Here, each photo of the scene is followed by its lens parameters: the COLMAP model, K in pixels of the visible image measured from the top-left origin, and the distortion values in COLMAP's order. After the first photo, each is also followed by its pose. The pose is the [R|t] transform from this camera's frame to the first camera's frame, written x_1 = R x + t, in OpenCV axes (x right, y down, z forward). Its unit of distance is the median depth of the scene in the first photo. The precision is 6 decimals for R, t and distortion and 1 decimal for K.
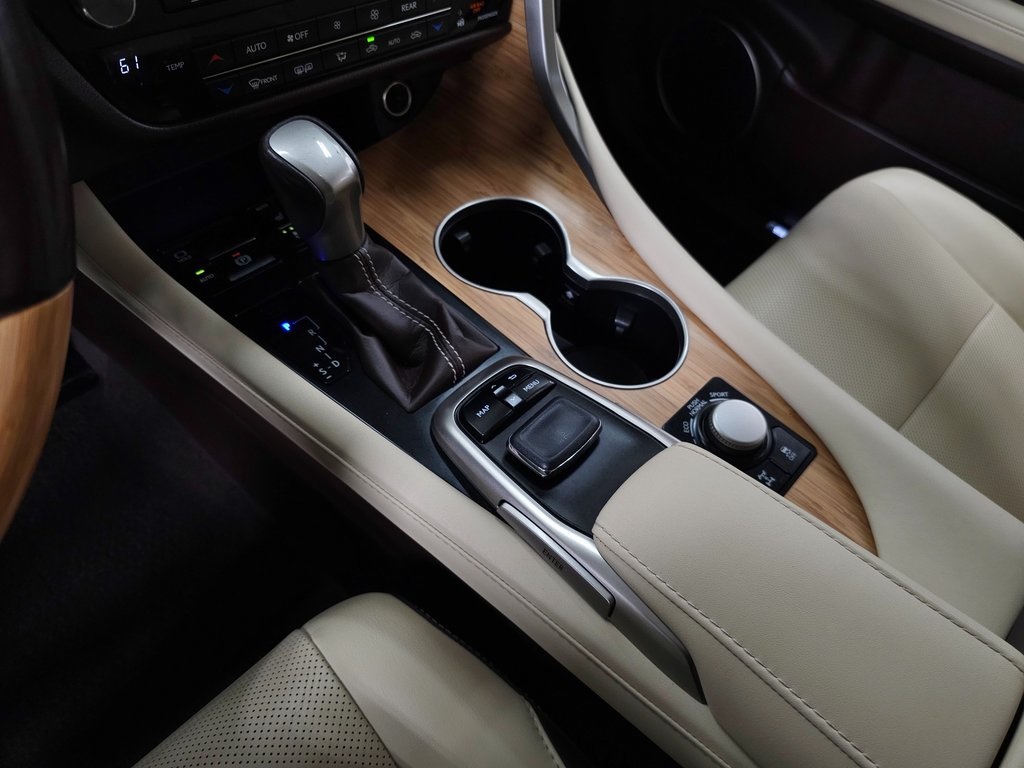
lens RADIAL K [[714.1, 0, 512.0], [0, 714.1, 384.0], [0, 0, 1]] dist [-0.000675, -0.003672]
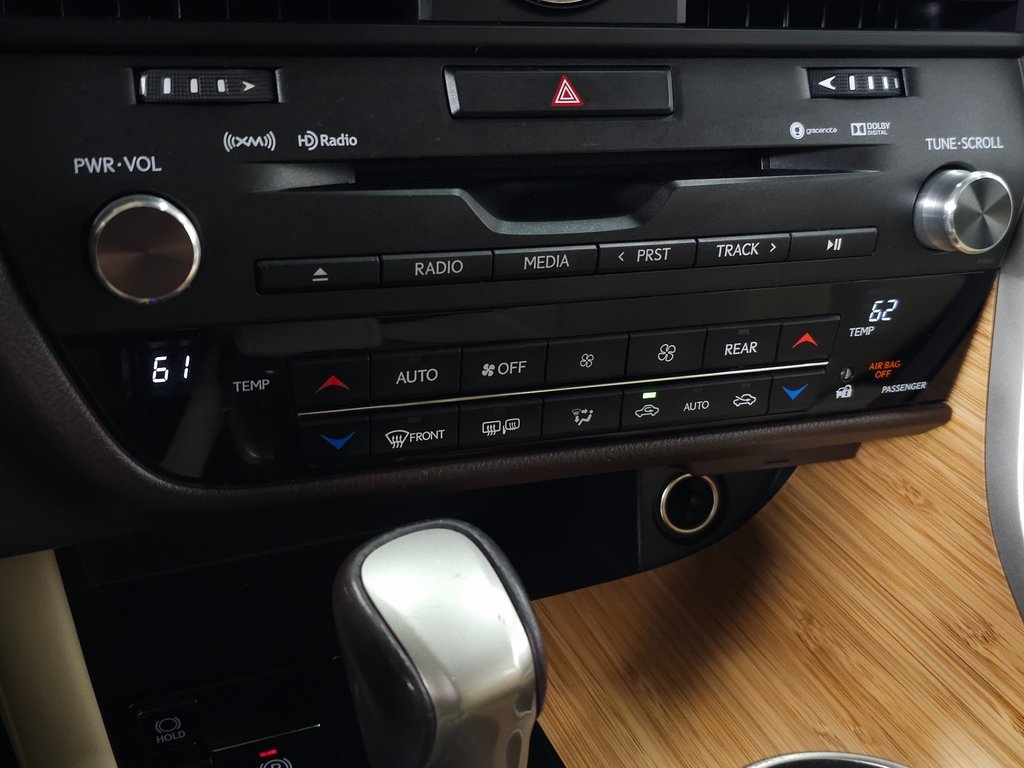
lens RADIAL K [[1154.0, 0, 512.0], [0, 1154.0, 384.0], [0, 0, 1]] dist [0.081103, -0.169230]
pose [[0.928776, 0.154102, -0.337086, -0.016569], [-0.284127, 0.880033, -0.380544, -0.149891], [0.238005, 0.449216, 0.861138, 0.270075]]
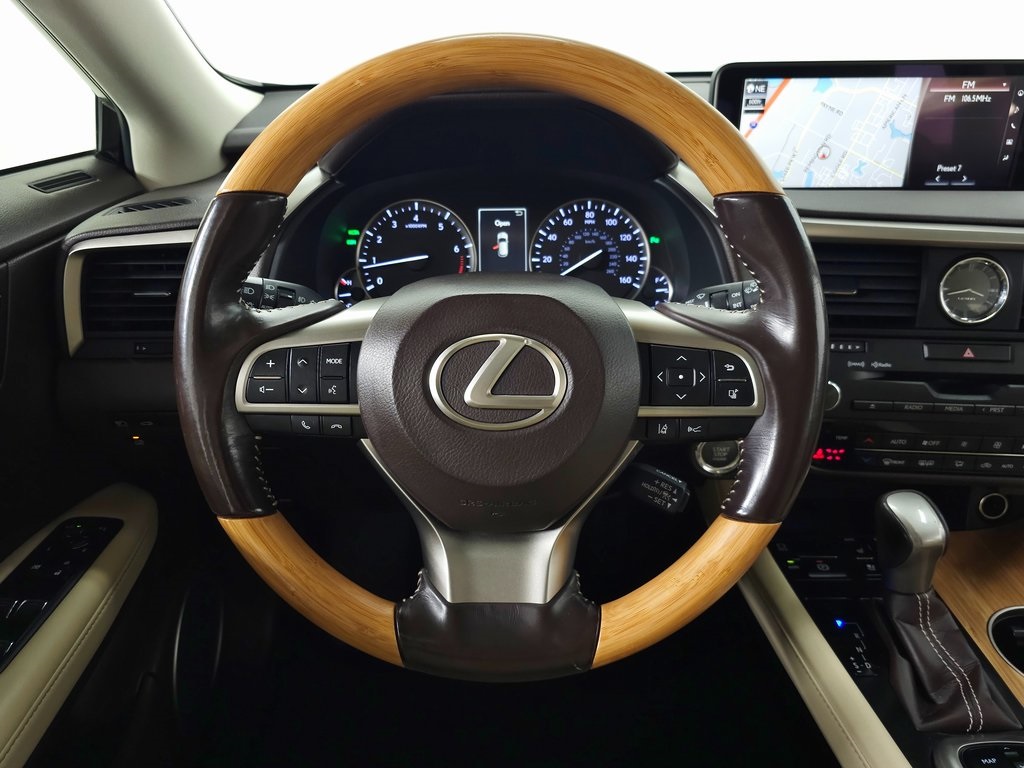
lens RADIAL K [[688.2, 0, 502.0], [0, 688.2, 382.1], [0, 0, 1]] dist [0.051325, -0.065441]
pose [[0.681869, 0.224127, -0.696292, 0.054025], [-0.521539, 0.816407, -0.247946, 0.191790], [0.512886, 0.532210, 0.673573, -0.411118]]
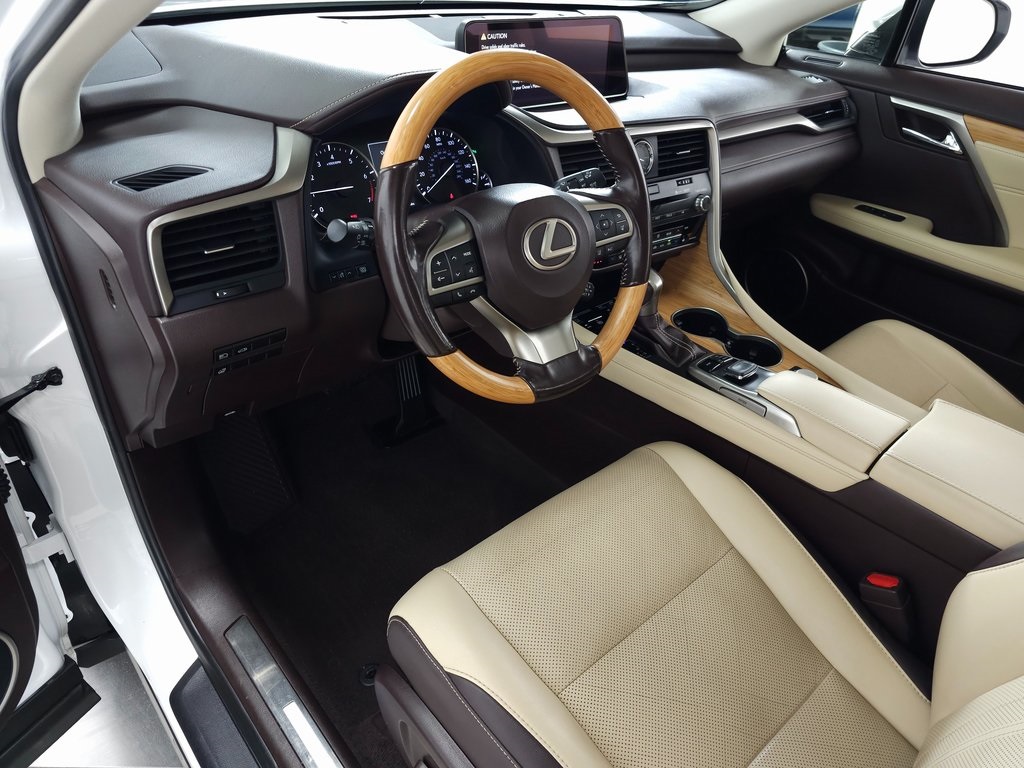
lens RADIAL K [[676.4, 0, 502.9], [0, 676.4, 380.7], [0, 0, 1]] dist [0.064205, -0.077213]
pose [[0.993766, 0.030800, -0.107143, -0.456723], [-0.061687, 0.952457, -0.298363, 0.775113], [0.092859, 0.303113, 0.948420, -1.277389]]
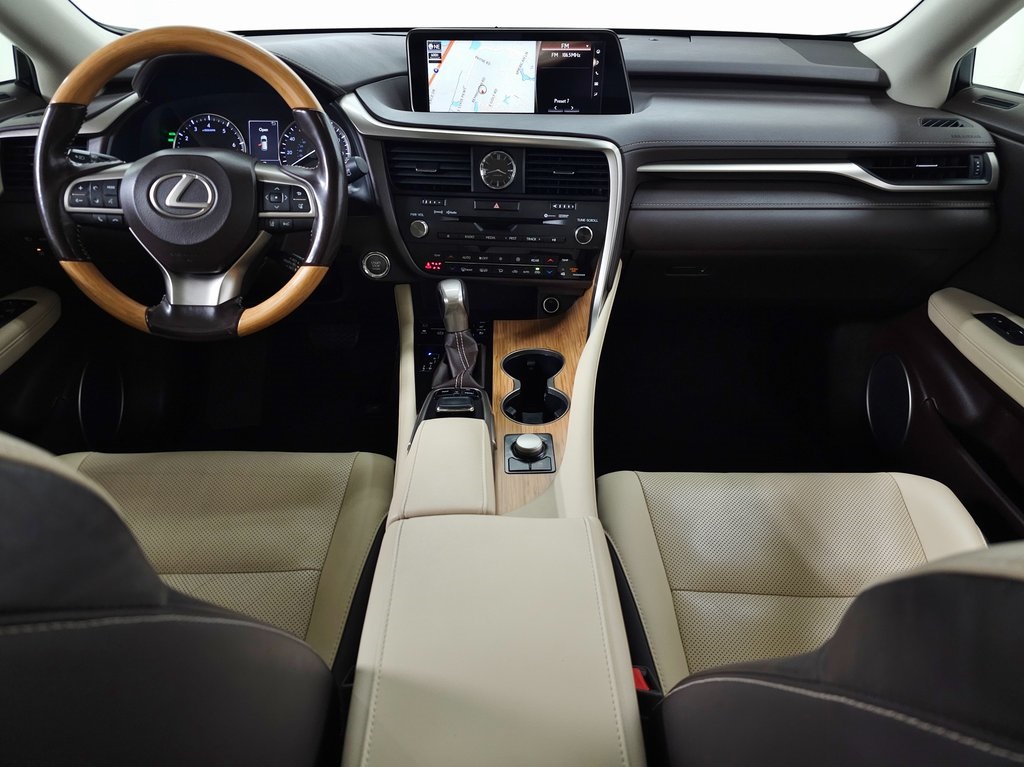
lens RADIAL K [[673.0, 0, 497.1], [0, 673.0, 384.0], [0, 0, 1]] dist [0.045814, -0.041007]
pose [[0.686401, 0.297555, -0.663562, 1.349617], [-0.528343, 0.831036, -0.173874, 0.270674], [0.499707, 0.469936, 0.727635, -0.502803]]
